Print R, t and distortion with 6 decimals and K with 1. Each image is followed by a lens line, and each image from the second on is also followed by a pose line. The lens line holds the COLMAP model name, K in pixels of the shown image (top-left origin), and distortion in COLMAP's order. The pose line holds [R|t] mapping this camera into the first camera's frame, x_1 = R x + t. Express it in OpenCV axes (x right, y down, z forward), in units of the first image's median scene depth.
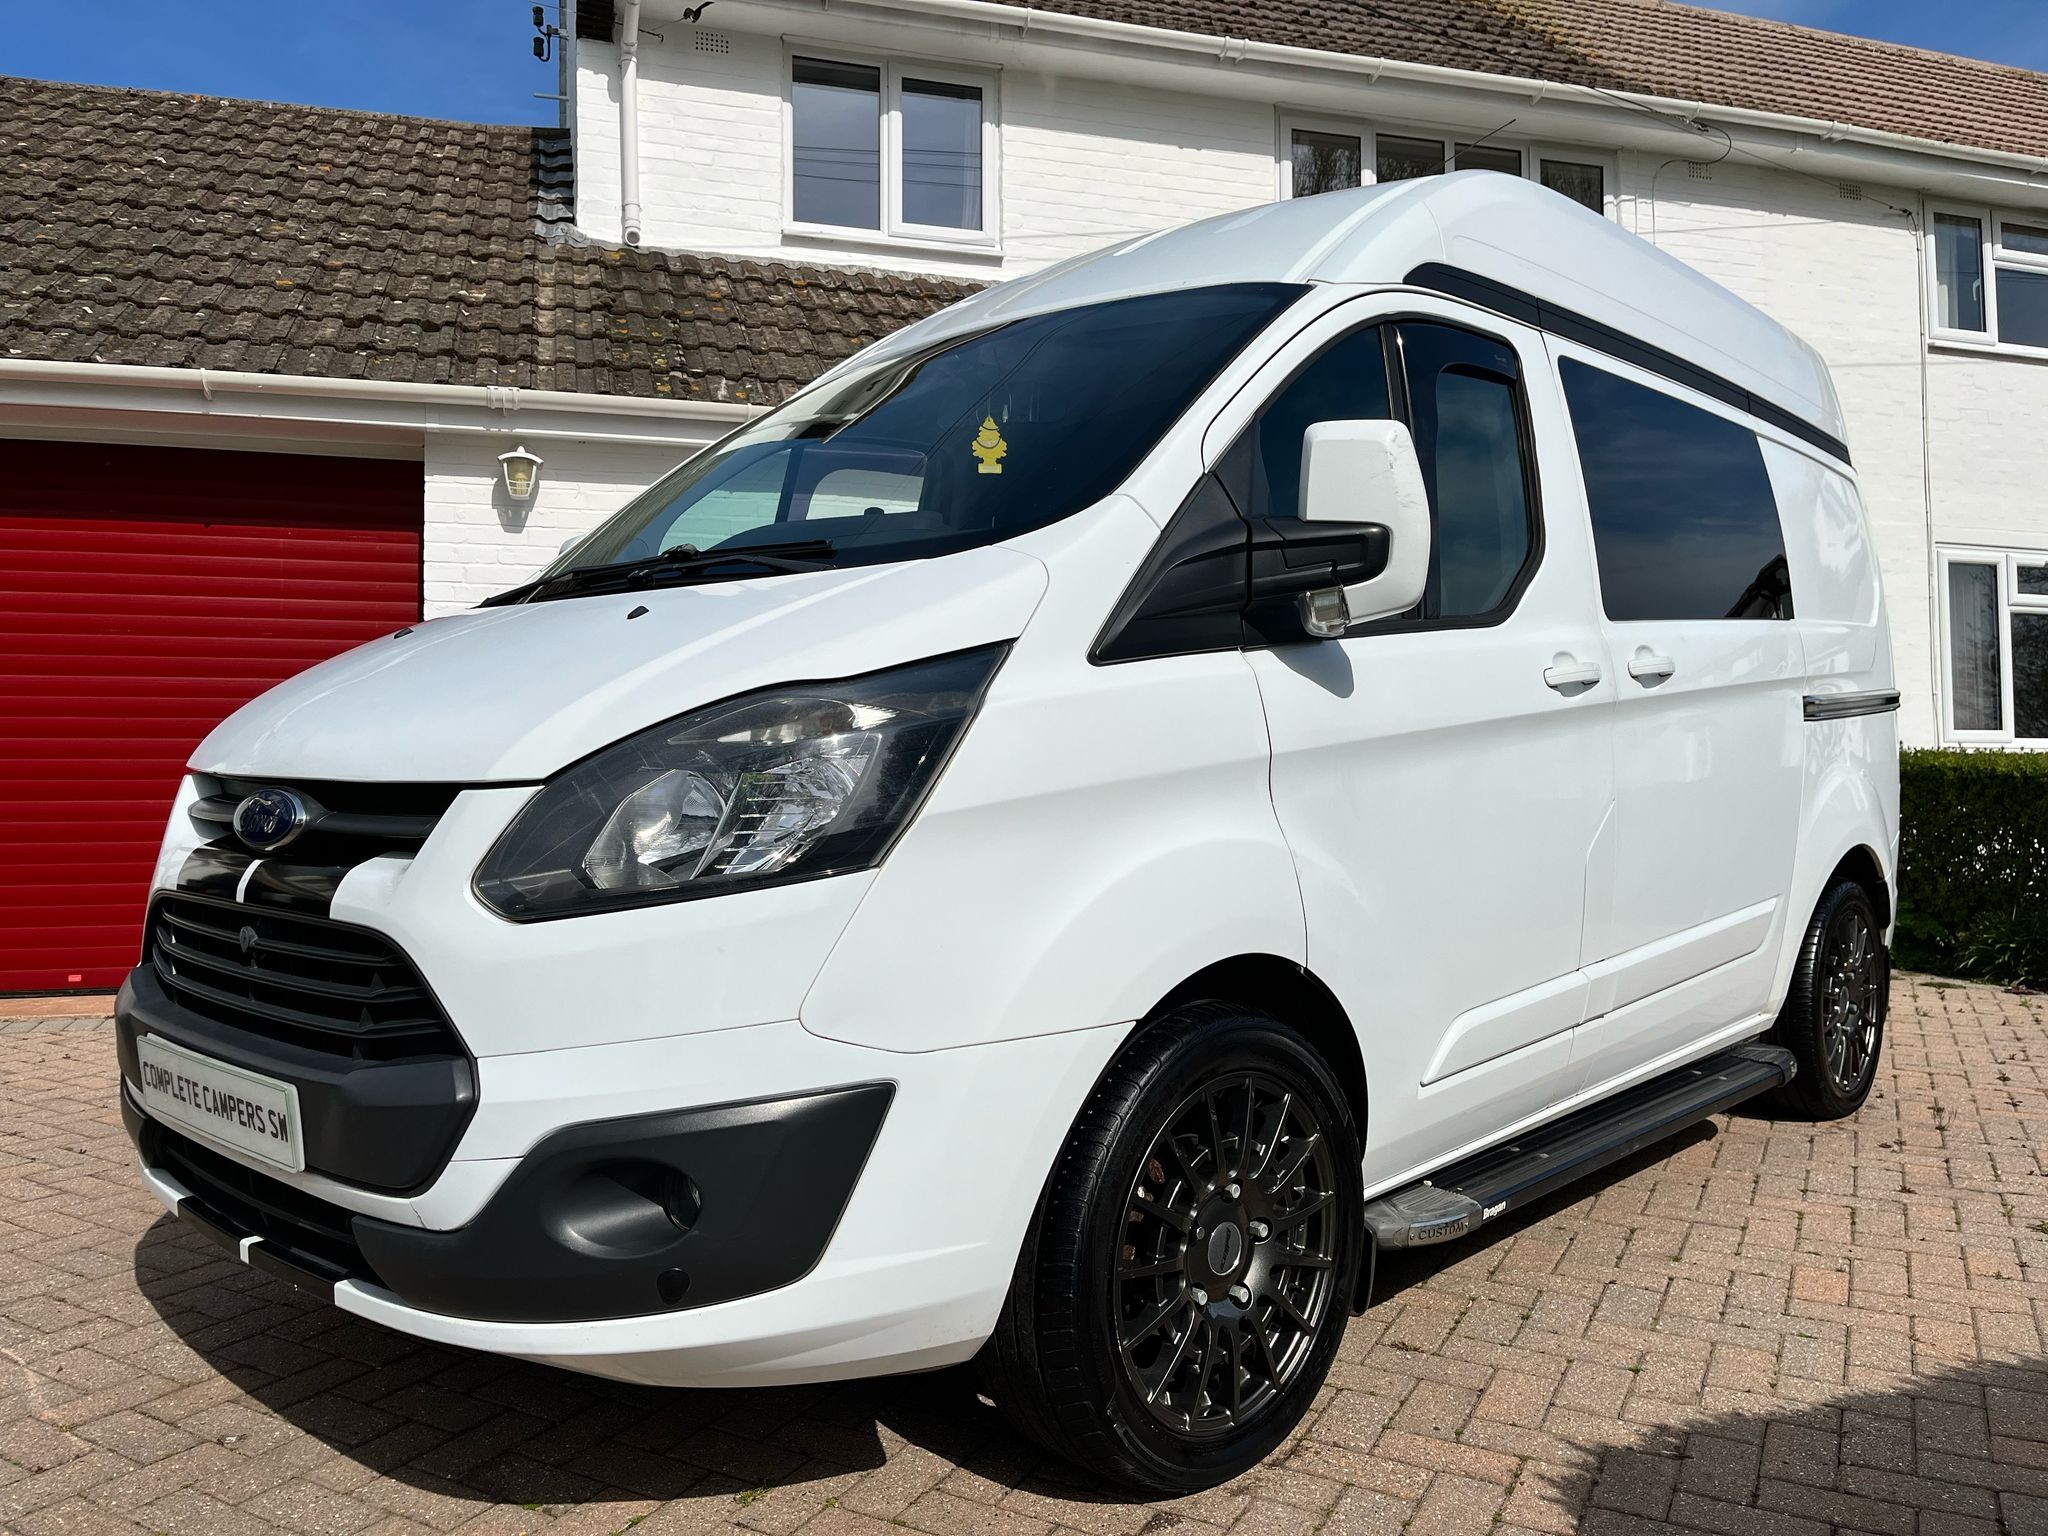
lens RADIAL K [[1592.1, 0, 1024.0], [0, 1592.1, 768.0], [0, 0, 1]] dist [0.070719, -0.123327]
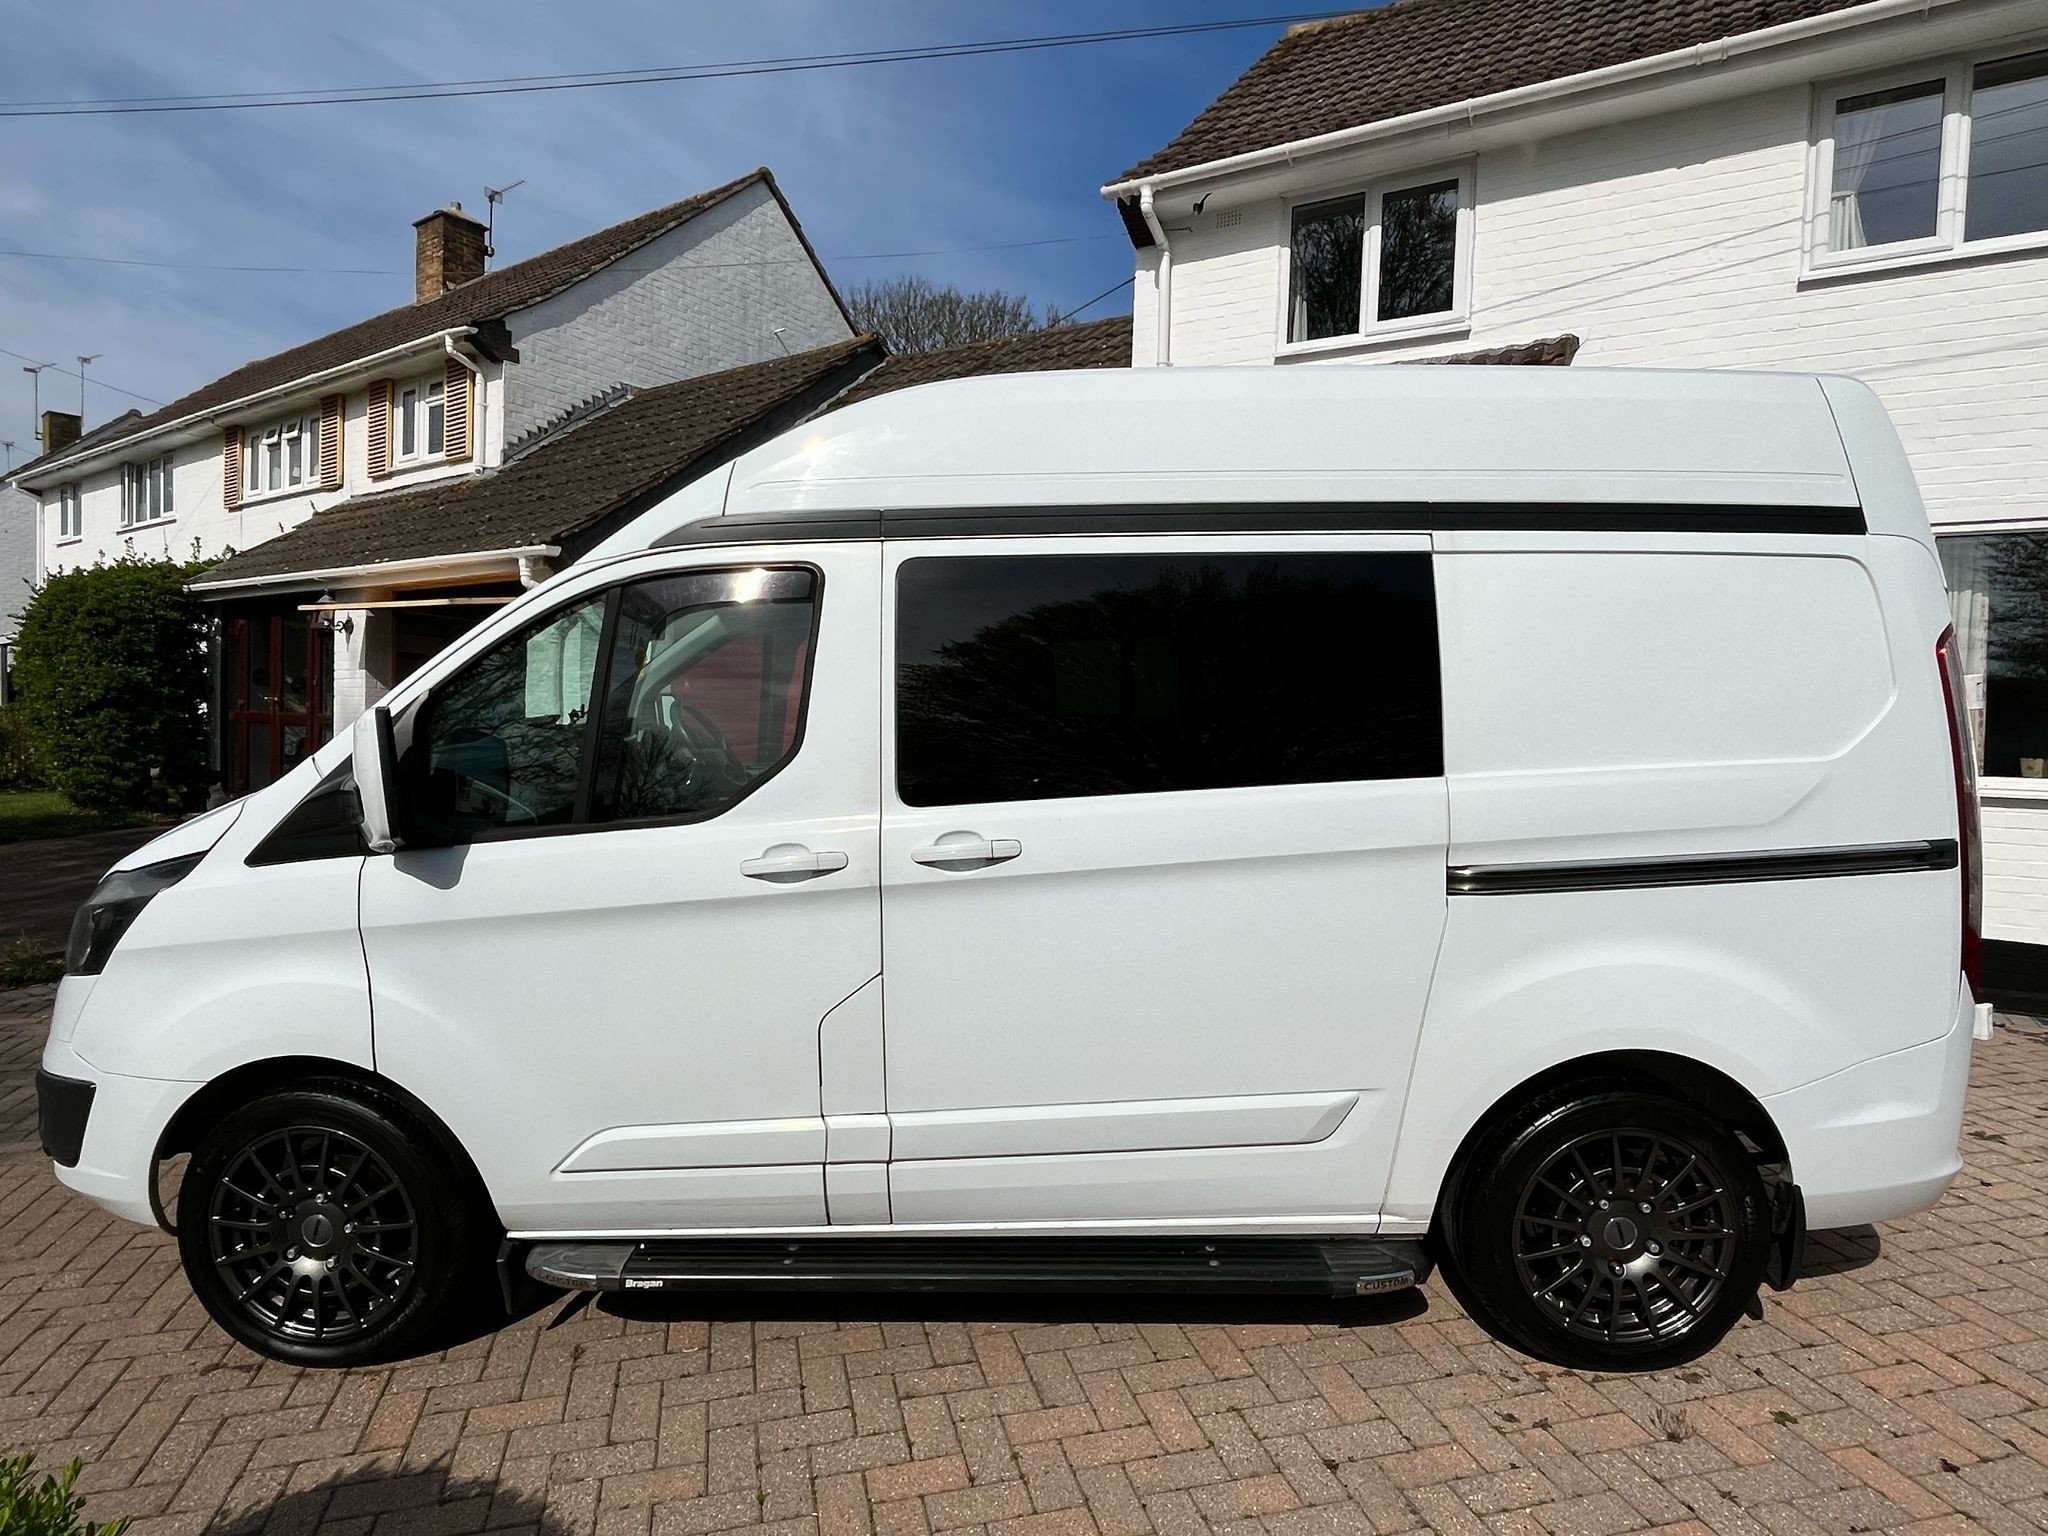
lens RADIAL K [[1205.2, 0, 1024.0], [0, 1205.2, 768.0], [0, 0, 1]] dist [-0.002497, -0.001110]
pose [[0.660854, 0.052834, -0.748653, 1.236568], [-0.006729, 0.997896, 0.064484, -0.206891], [0.750485, -0.037577, 0.659819, 0.631211]]
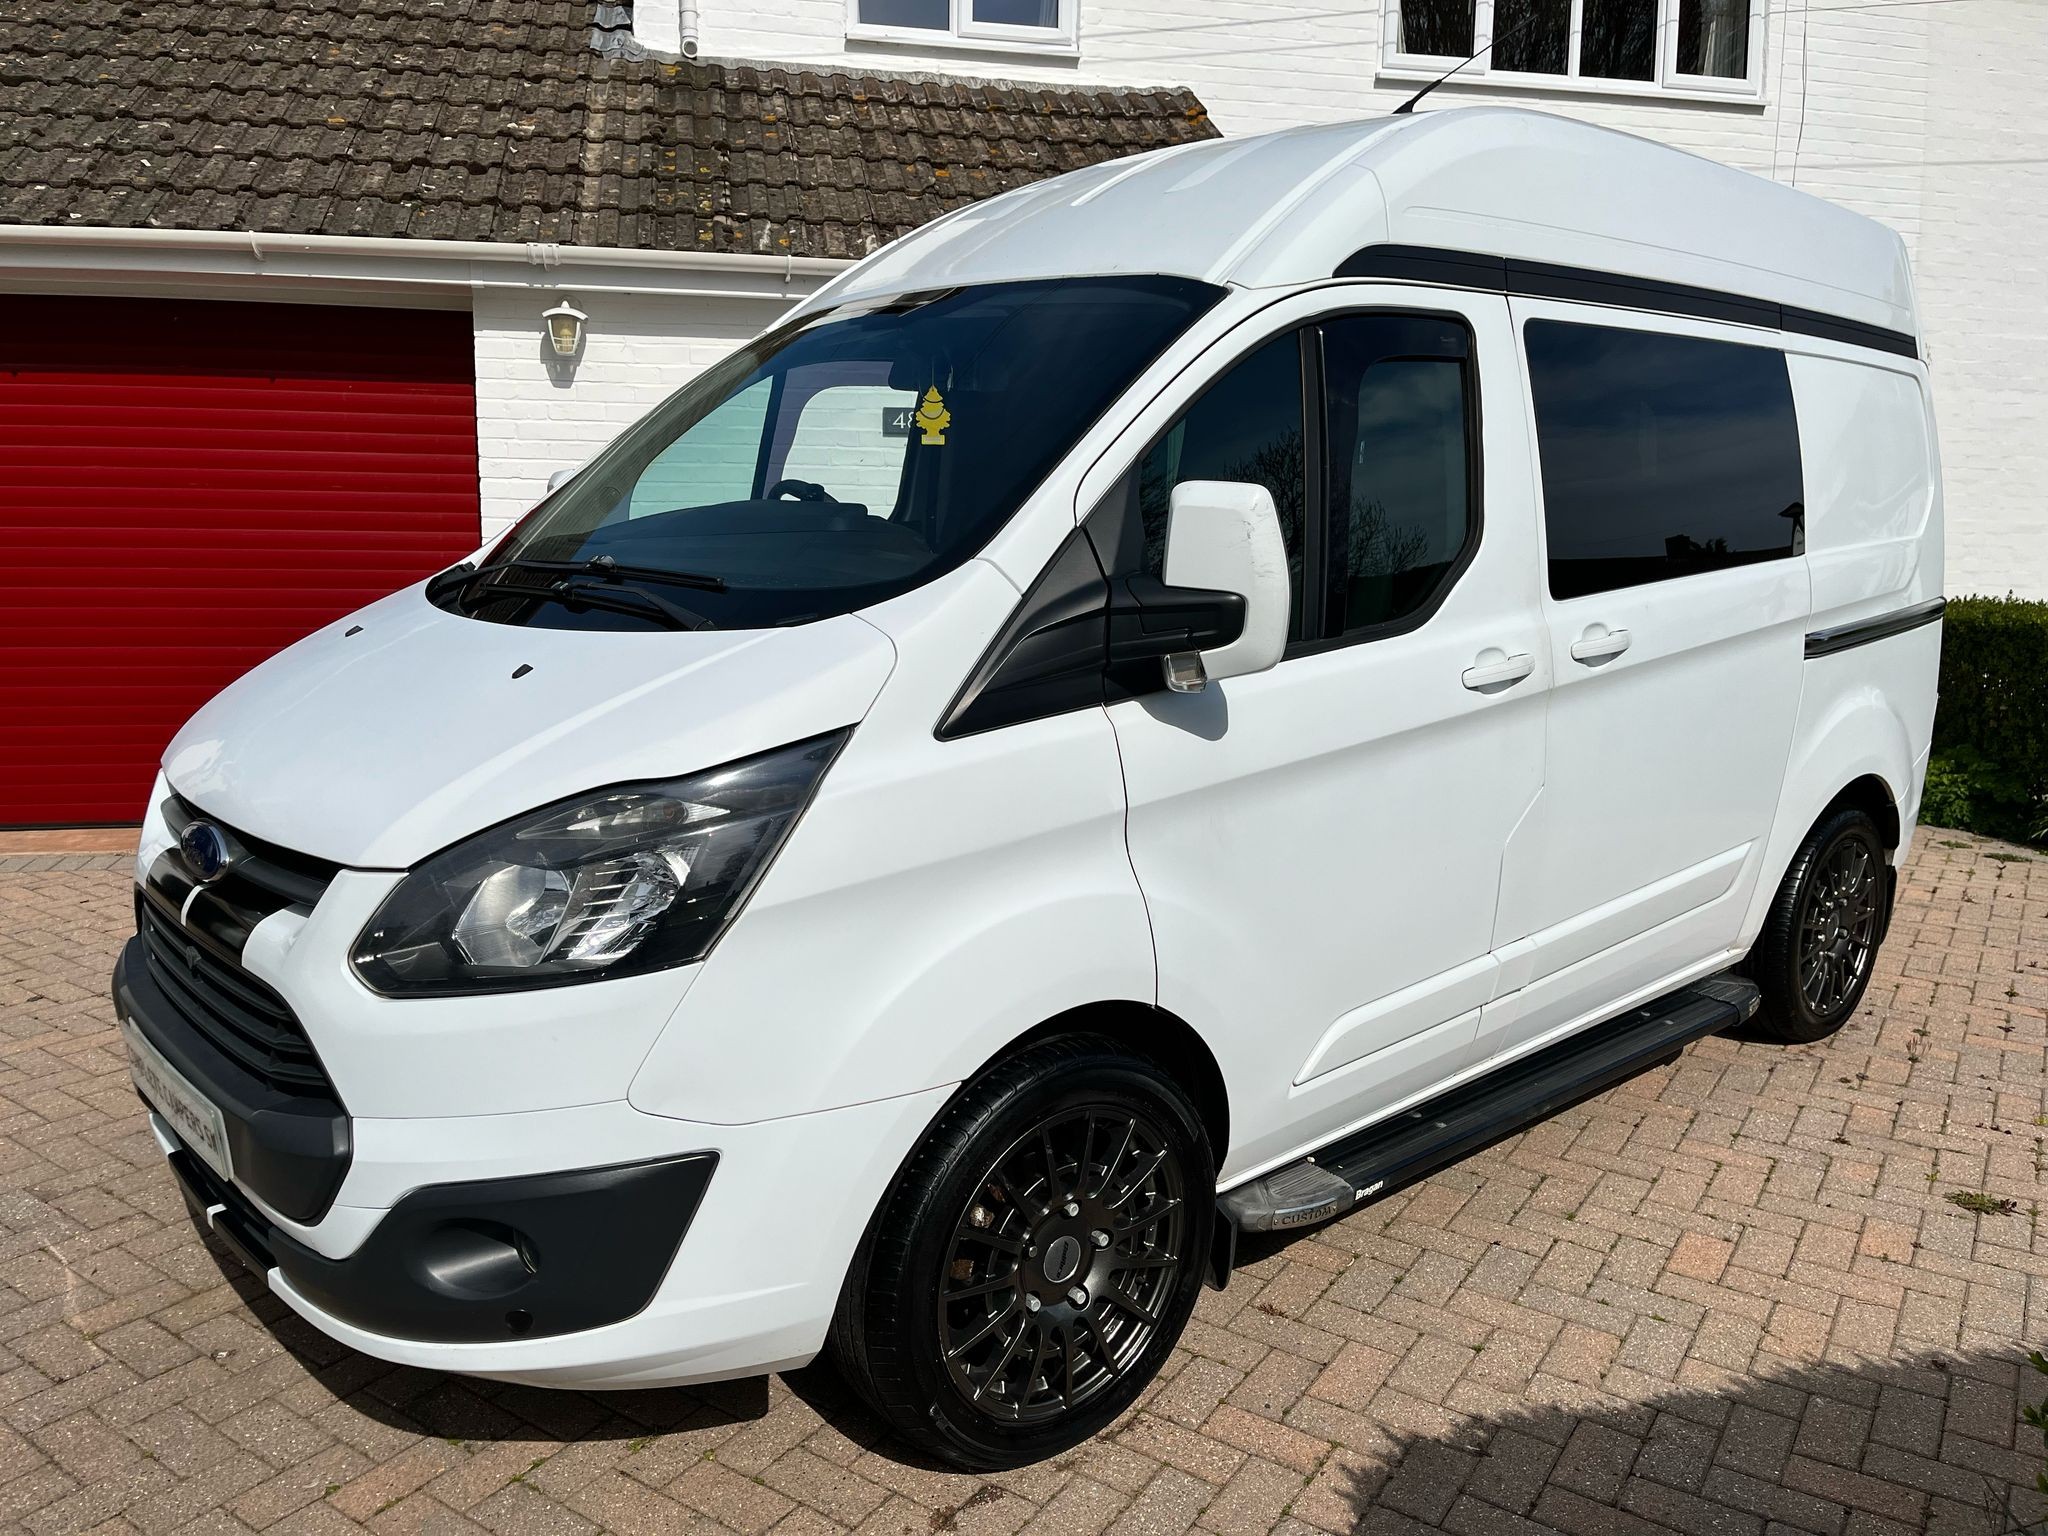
lens RADIAL K [[1587.8, 0, 1028.4], [0, 1587.8, 789.3], [0, 0, 1]] dist [0.080892, -0.140050]
pose [[0.995609, 0.031236, -0.088246, 0.158718], [-0.015279, 0.984269, 0.176017, -0.177066], [0.092356, -0.173895, 0.980424, -0.018836]]
